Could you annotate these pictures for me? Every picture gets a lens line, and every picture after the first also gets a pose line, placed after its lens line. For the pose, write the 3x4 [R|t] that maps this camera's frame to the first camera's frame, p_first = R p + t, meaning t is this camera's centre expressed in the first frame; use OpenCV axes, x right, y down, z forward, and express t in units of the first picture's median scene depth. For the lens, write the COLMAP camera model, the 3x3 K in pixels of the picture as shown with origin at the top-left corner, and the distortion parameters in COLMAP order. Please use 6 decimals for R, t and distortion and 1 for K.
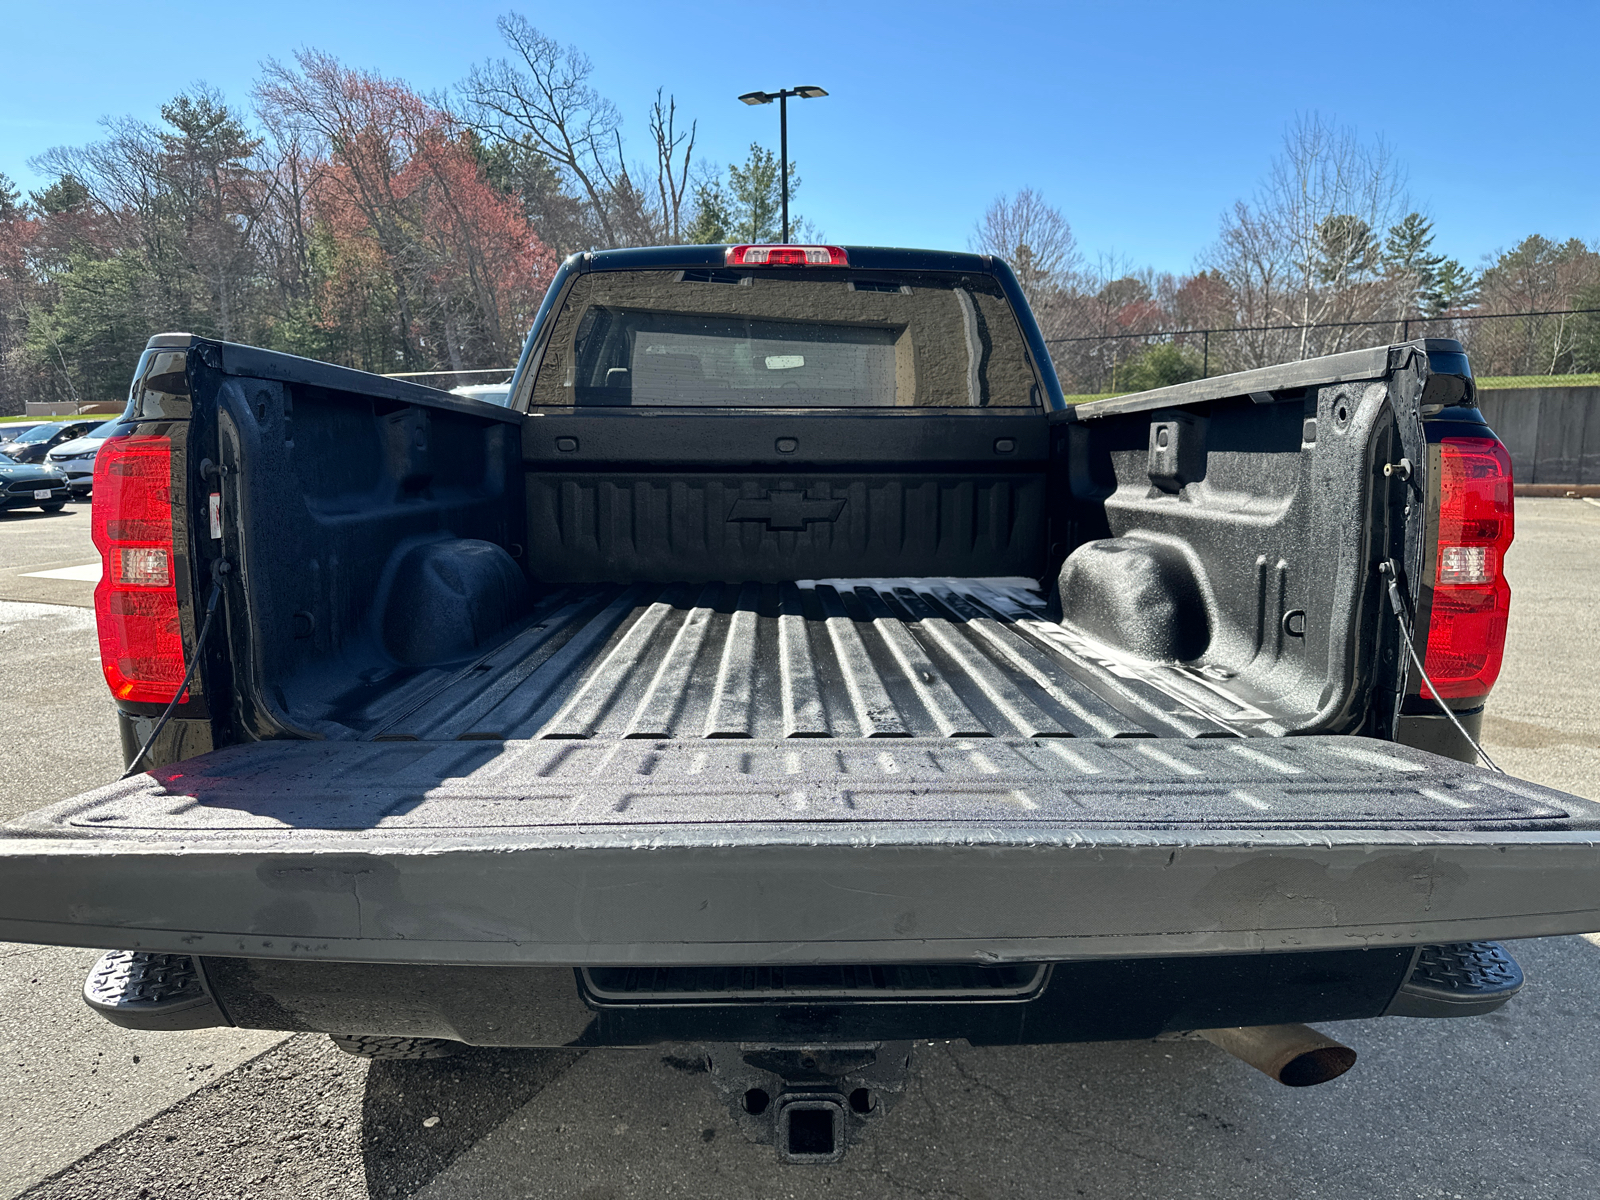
lens RADIAL K [[1143.6, 0, 803.5], [0, 1143.6, 603.8], [0, 0, 1]] dist [0.011441, -0.010522]
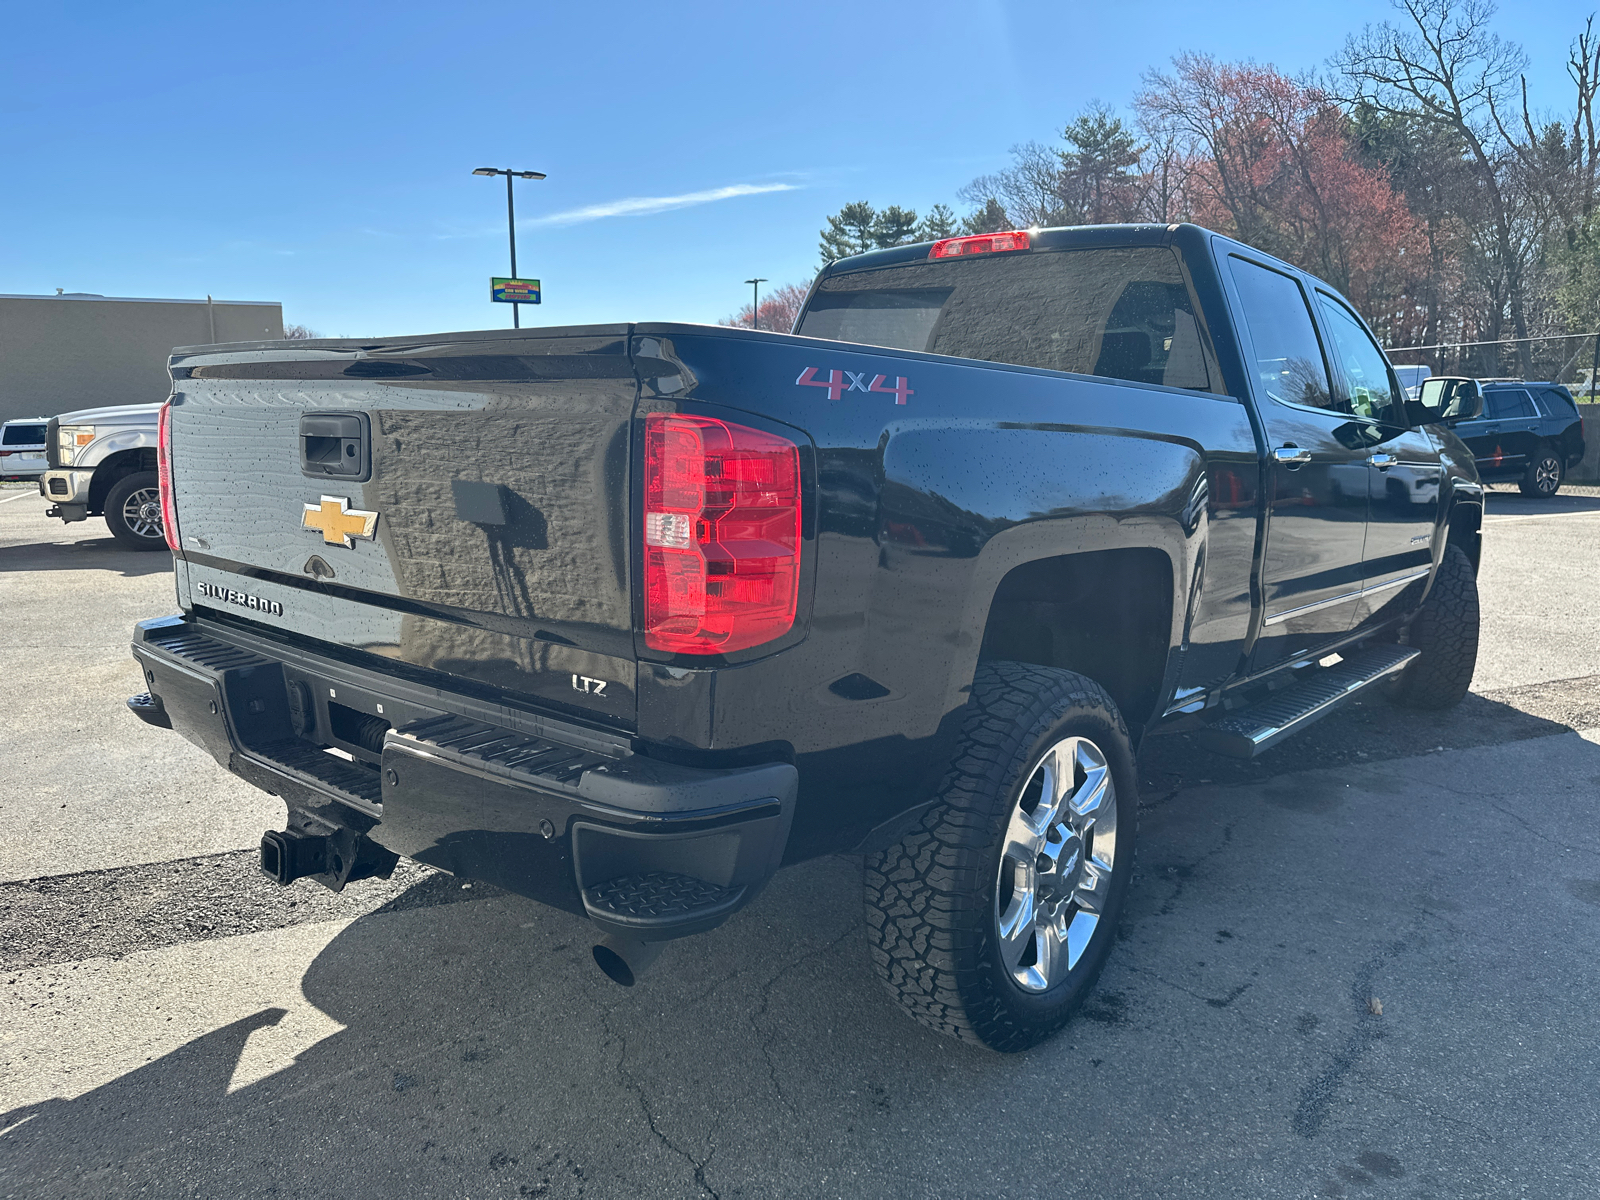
lens RADIAL K [[1143.6, 0, 807.1], [0, 1143.6, 606.6], [0, 0, 1]] dist [0.011441, -0.010522]
pose [[0.761099, 0.112104, -0.638875, 0.130593], [-0.106055, 0.993204, 0.047934, -0.002340], [0.639907, 0.031273, 0.767816, 0.019871]]
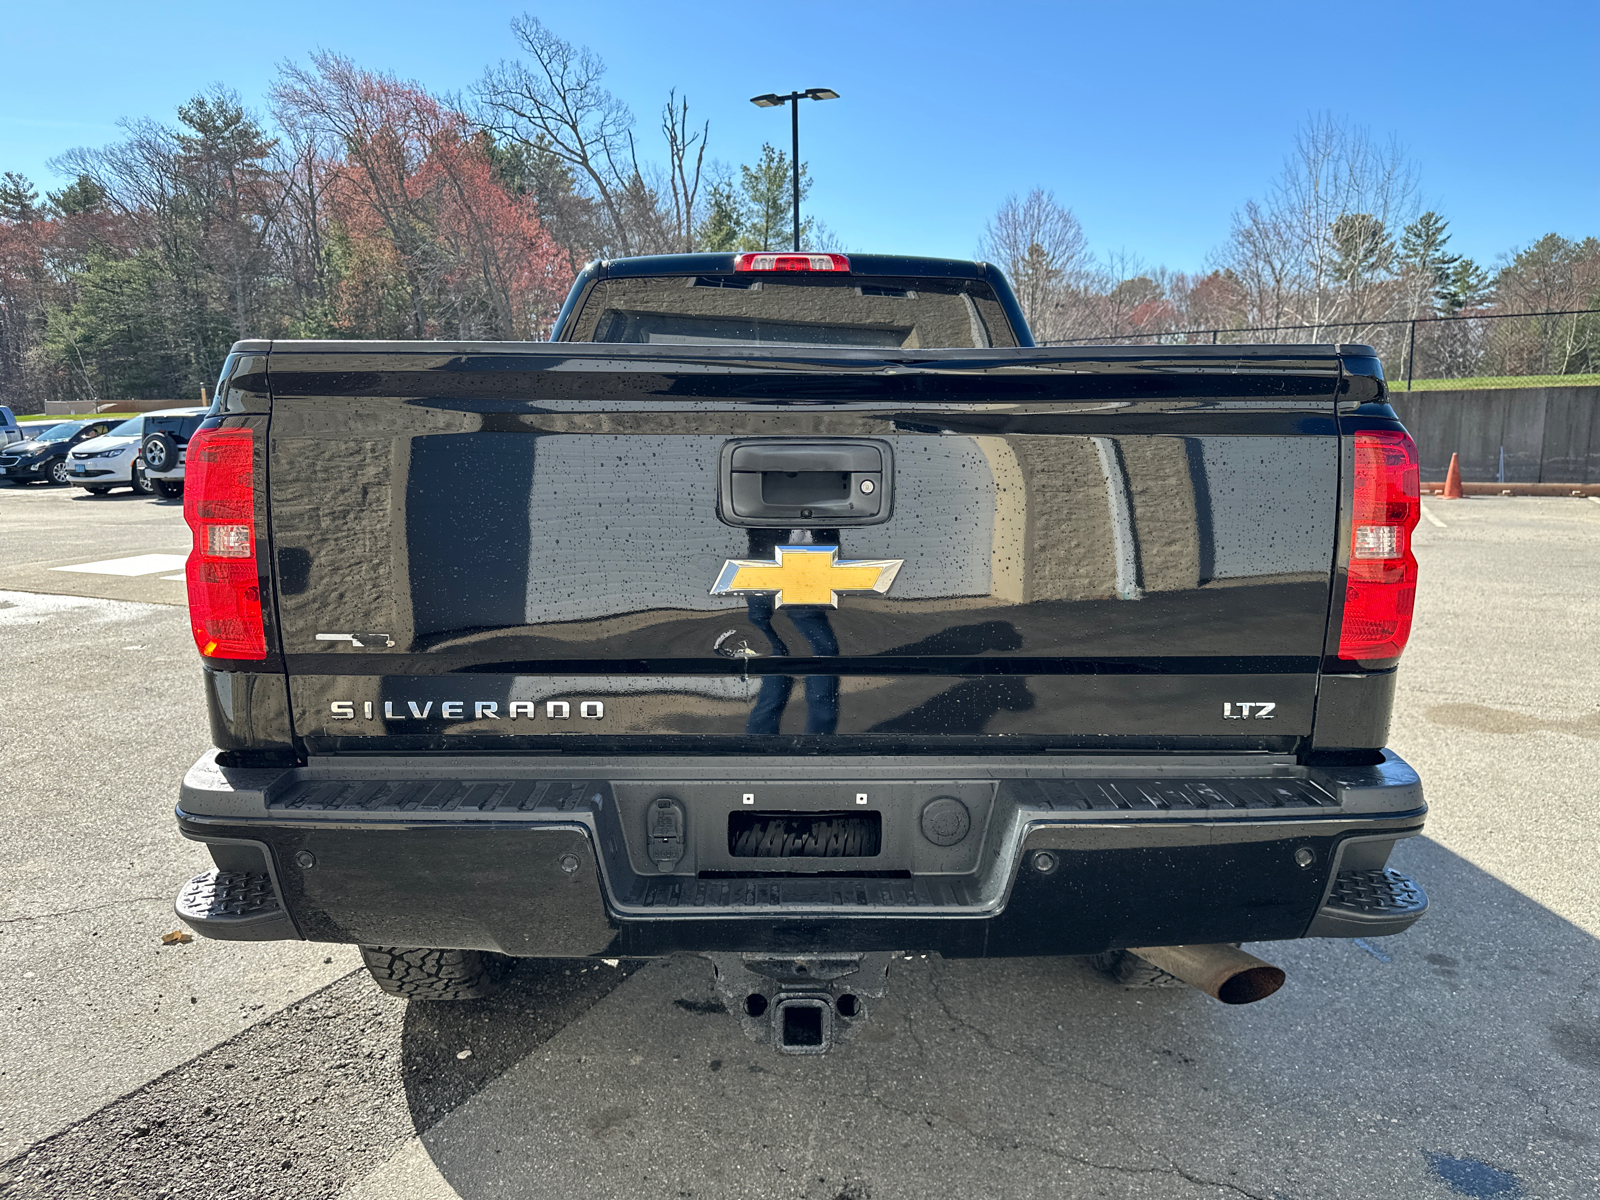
lens RADIAL K [[1143.6, 0, 803.3], [0, 1143.6, 601.7], [0, 0, 1]] dist [0.011441, -0.010522]
pose [[0.999948, 0.002377, -0.009904, 0.001743], [-0.002390, 0.999996, -0.001319, 0.003029], [0.009901, 0.001342, 0.999950, -0.015933]]
